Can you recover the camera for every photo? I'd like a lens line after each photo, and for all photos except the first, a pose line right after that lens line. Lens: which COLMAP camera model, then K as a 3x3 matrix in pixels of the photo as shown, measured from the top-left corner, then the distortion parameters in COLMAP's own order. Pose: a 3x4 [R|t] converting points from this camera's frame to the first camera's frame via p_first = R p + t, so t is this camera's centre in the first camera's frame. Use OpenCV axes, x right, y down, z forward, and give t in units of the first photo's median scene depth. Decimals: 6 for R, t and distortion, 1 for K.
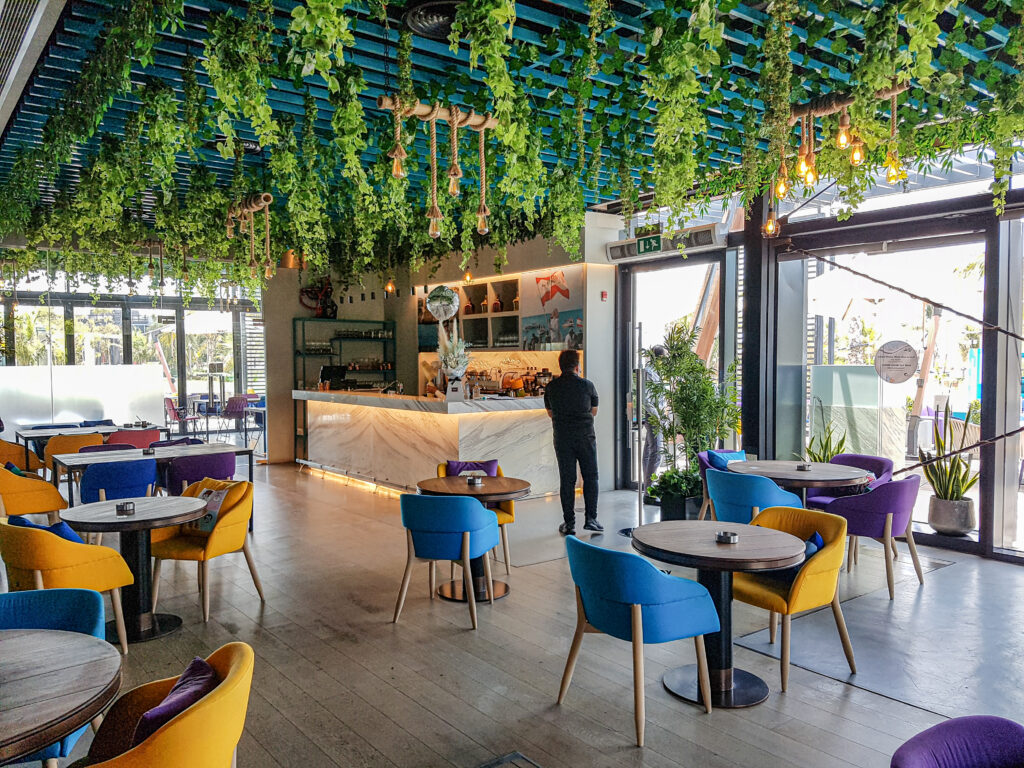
lens RADIAL K [[785.1, 0, 502.7], [0, 785.1, 396.1], [0, 0, 1]] dist [0.284486, -0.558281]
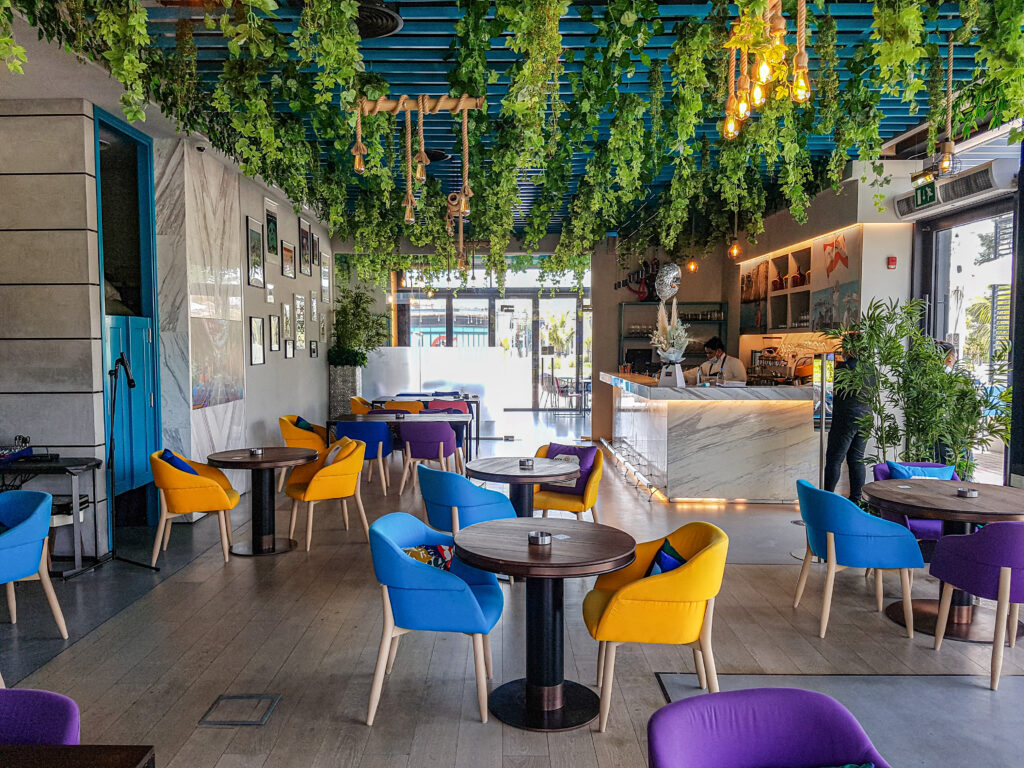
lens RADIAL K [[785.1, 0, 502.7], [0, 785.1, 396.1], [0, 0, 1]] dist [0.284486, -0.558281]
pose [[0.789581, 0.049261, -0.611666, 0.309326], [-0.038862, 0.998786, 0.030273, -0.002406], [0.612415, -0.000132, 0.790537, 0.114849]]
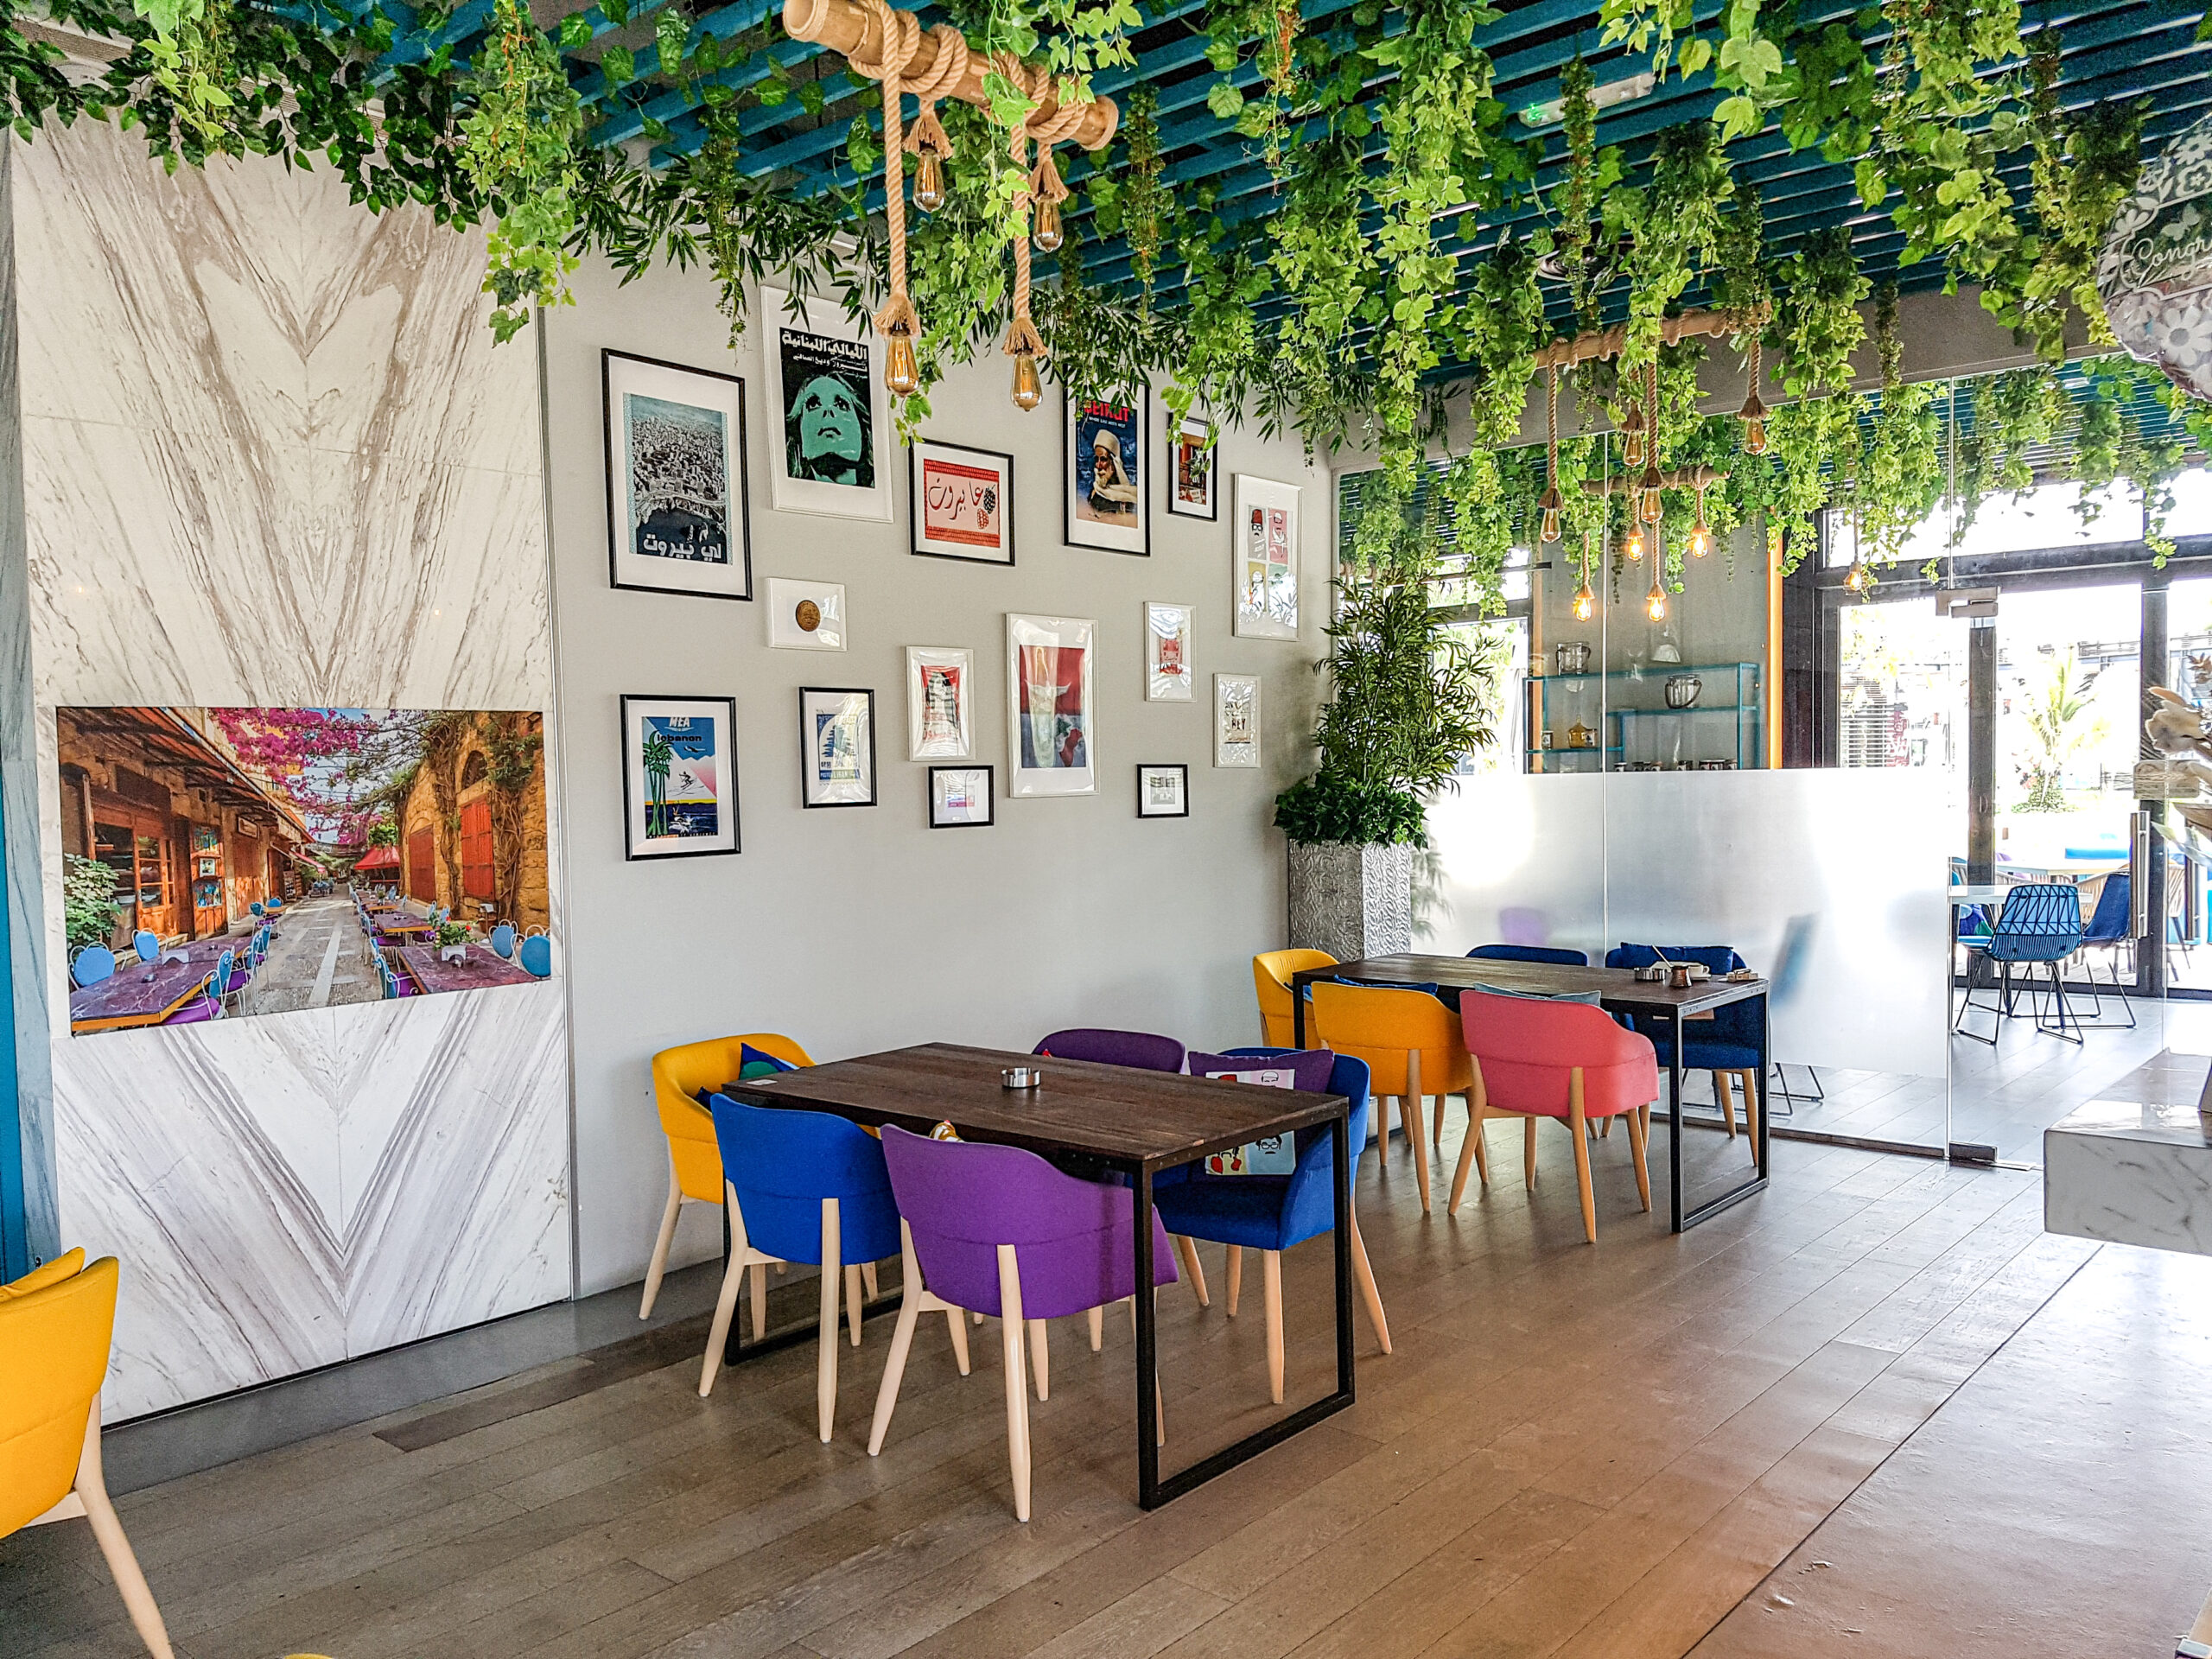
lens RADIAL K [[1696.0, 0, 1085.9], [0, 1696.0, 855.7], [0, 0, 1]] dist [0.284486, -0.558281]
pose [[0.182766, 0.058317, -0.981425, 0.129145], [-0.034221, 0.998012, 0.052930, -0.034136], [0.982561, 0.023912, 0.184398, 0.671763]]
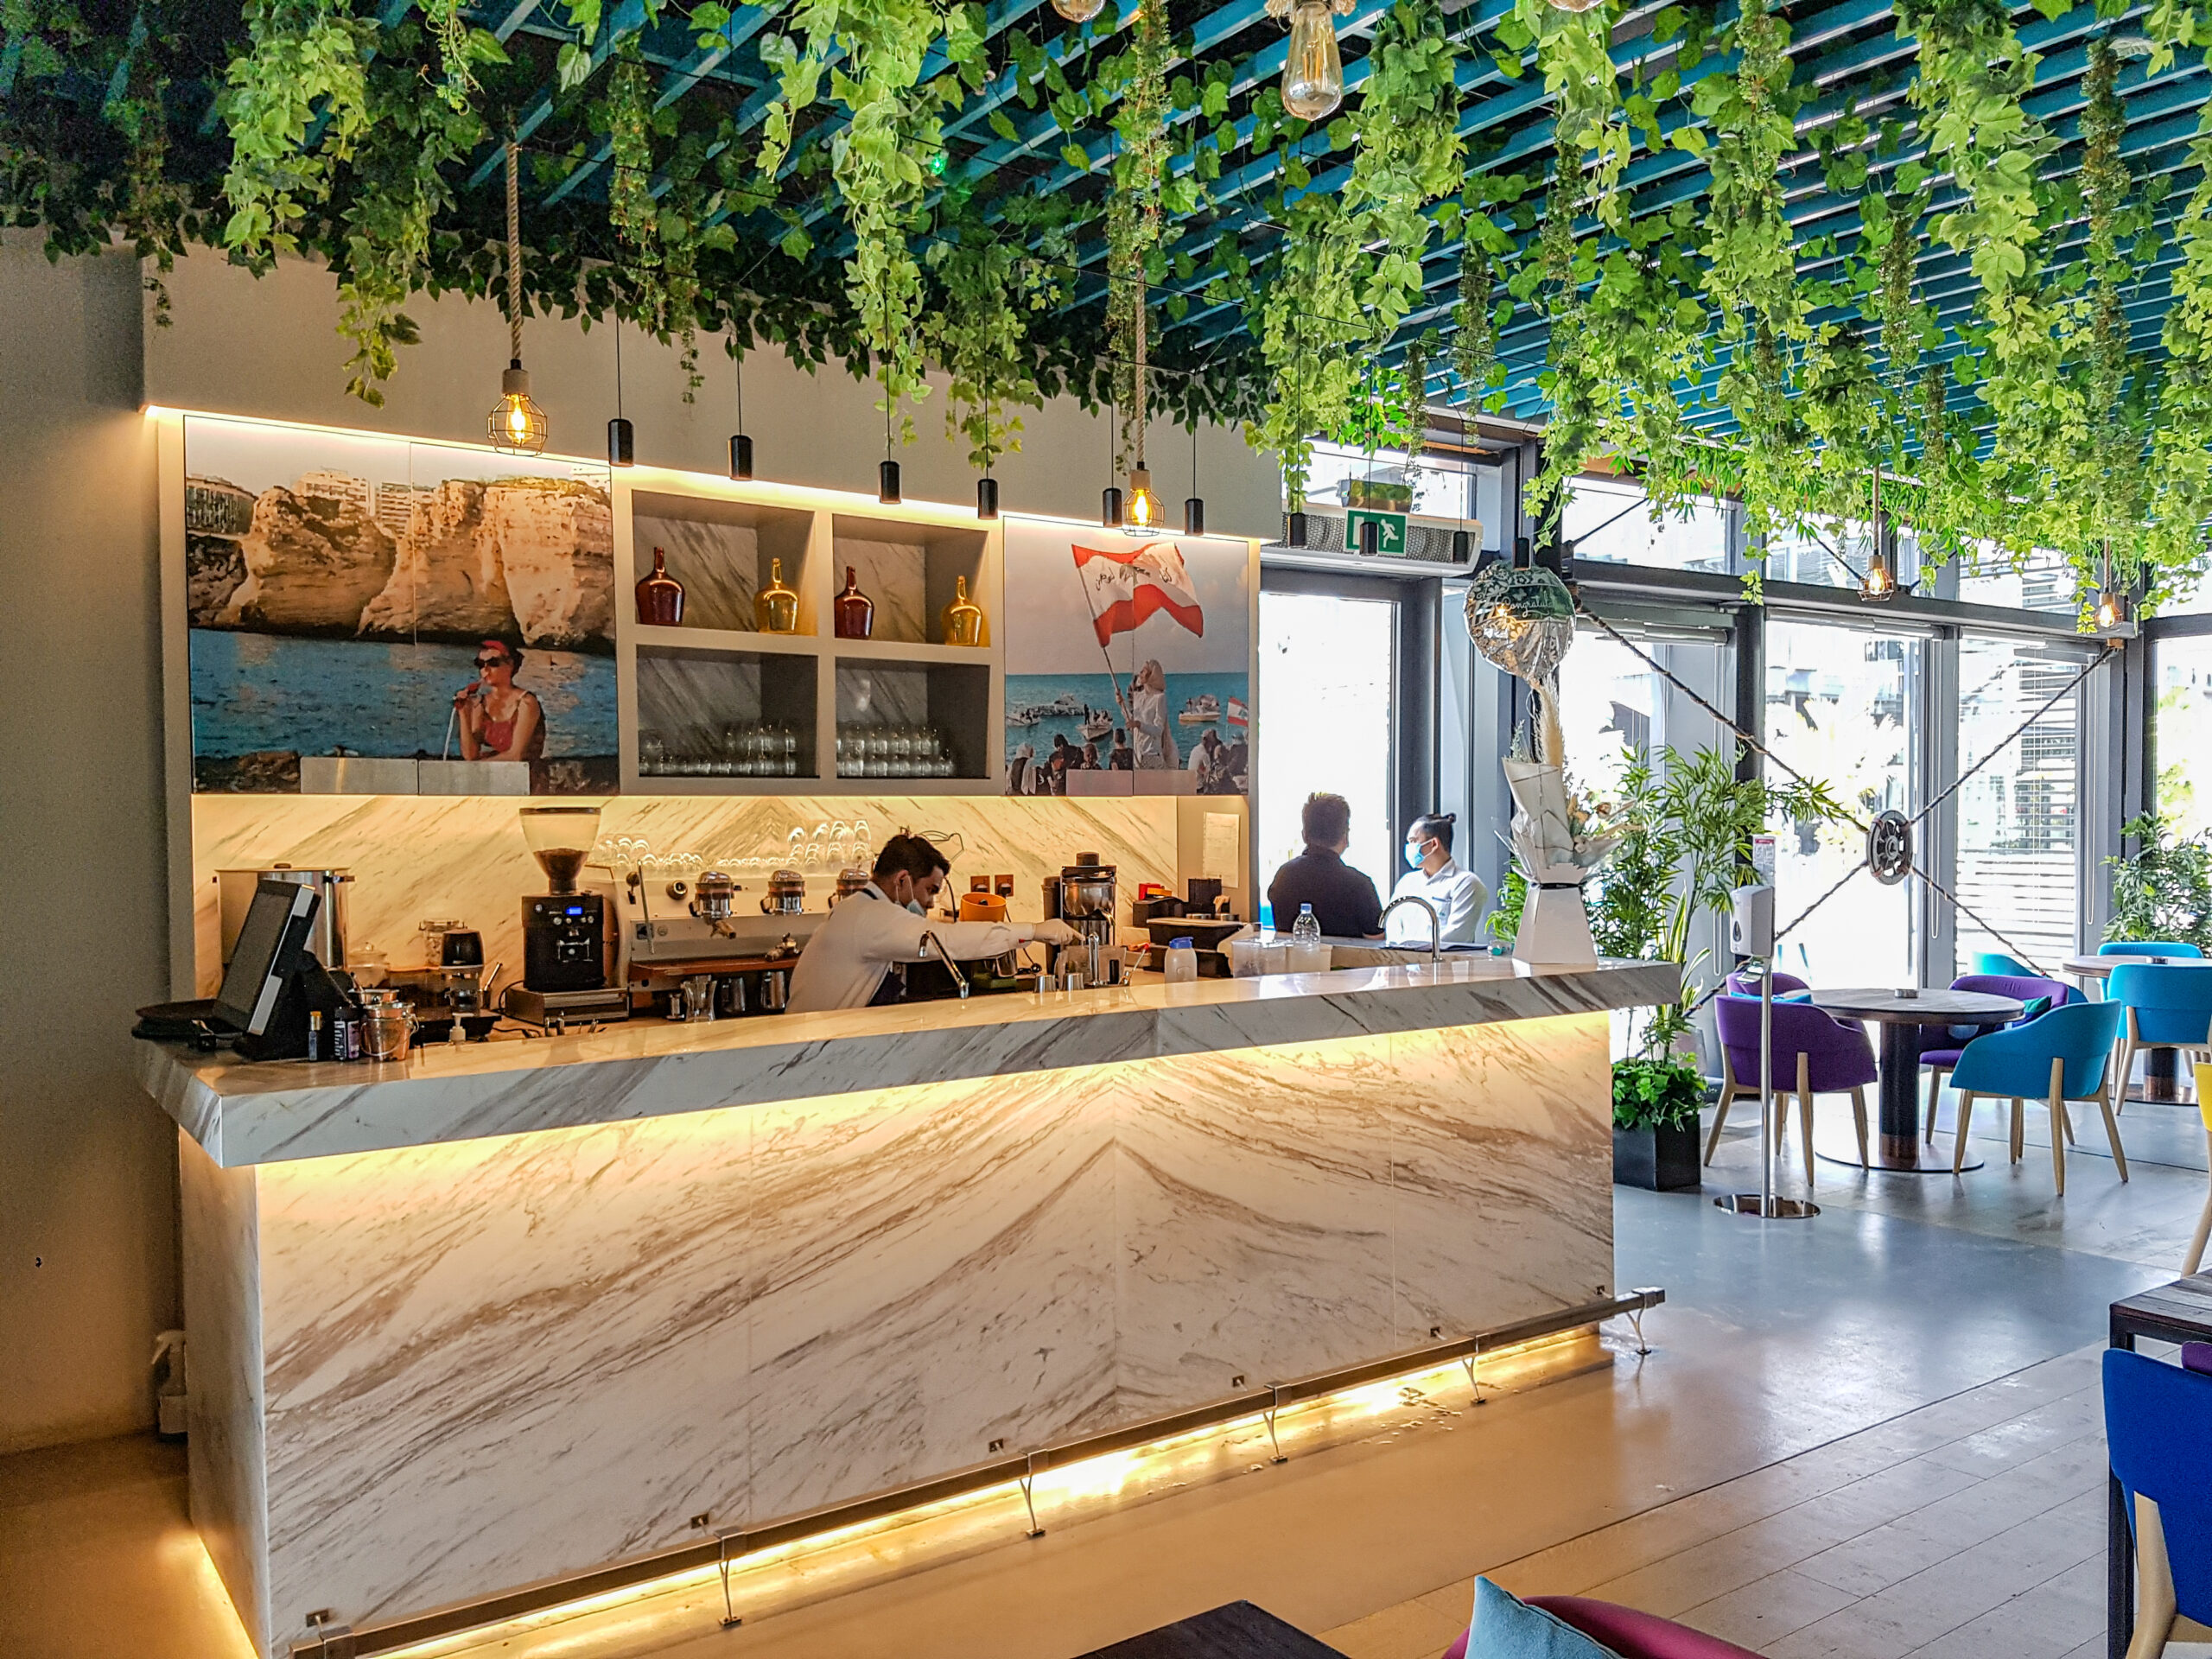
lens RADIAL K [[1696.0, 0, 1085.9], [0, 1696.0, 855.7], [0, 0, 1]] dist [0.284486, -0.558281]
pose [[0.035924, -0.018245, 0.999188, -0.597512], [0.058427, 0.998161, 0.016126, -0.045446], [-0.997645, 0.057801, 0.036924, 0.987472]]
